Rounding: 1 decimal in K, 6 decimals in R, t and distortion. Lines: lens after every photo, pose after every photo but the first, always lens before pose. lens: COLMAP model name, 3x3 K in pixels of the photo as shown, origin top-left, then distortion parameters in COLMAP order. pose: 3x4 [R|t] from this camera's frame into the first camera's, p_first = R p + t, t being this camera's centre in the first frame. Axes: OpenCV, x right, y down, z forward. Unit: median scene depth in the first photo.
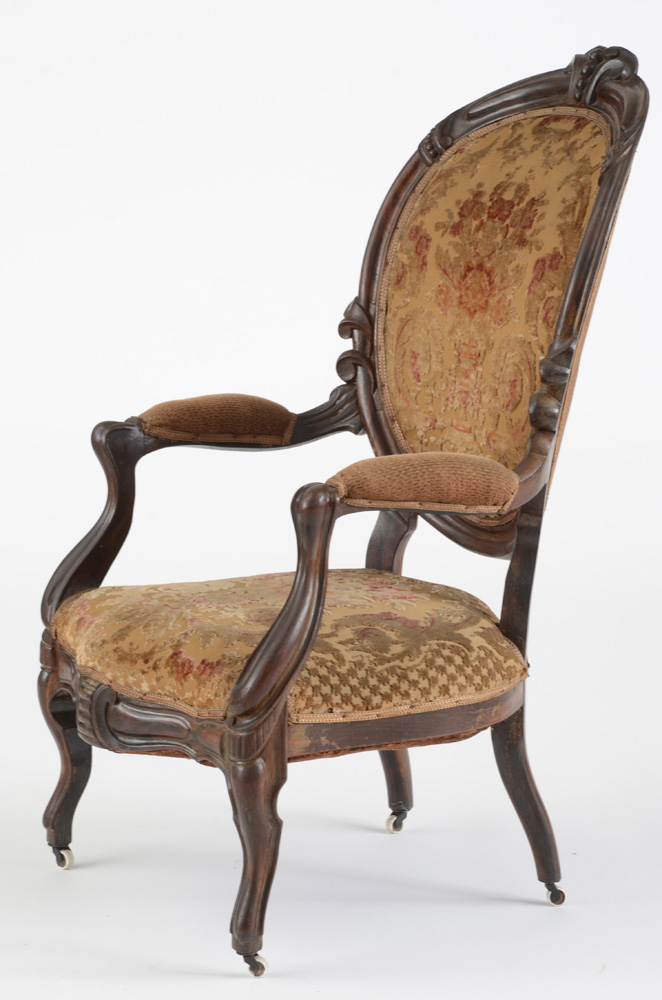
lens RADIAL K [[3550.6, 0, 325.2], [0, 3550.6, 499.1], [0, 0, 1]] dist [0.601400, 0.000000]
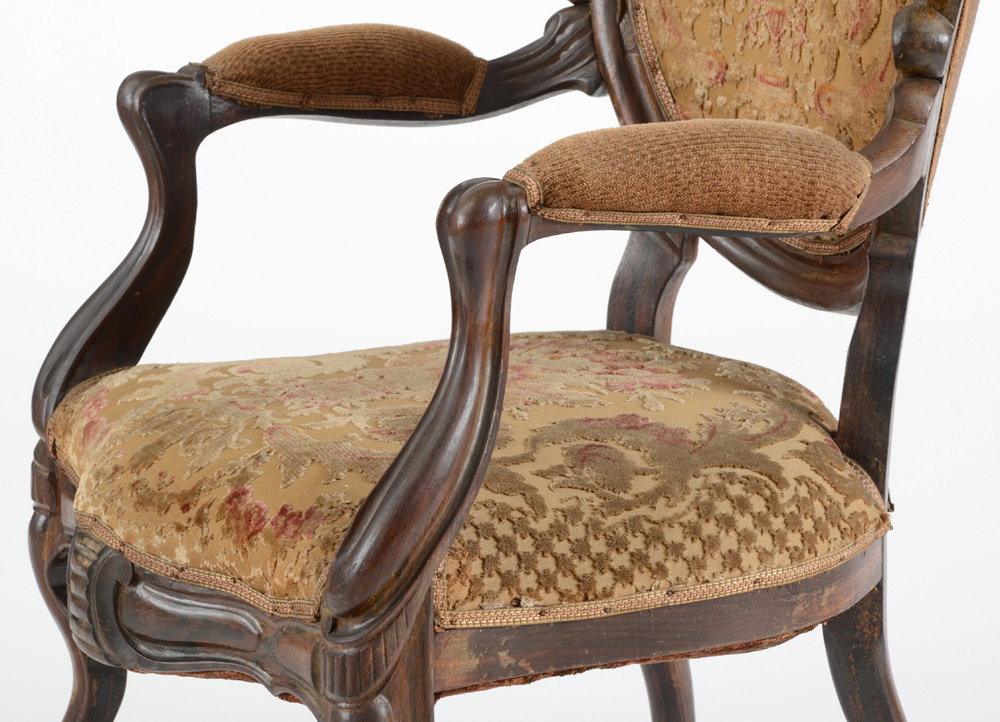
lens RADIAL K [[4044.9, 0, 509.4], [0, 4044.9, 371.4], [0, 0, 1]] dist [1.035097, 0.000000]
pose [[0.999016, -0.003348, -0.044223, 0.026596], [0.005091, 0.999212, 0.039365, 0.000392], [0.044056, -0.039551, 0.998246, 0.374532]]
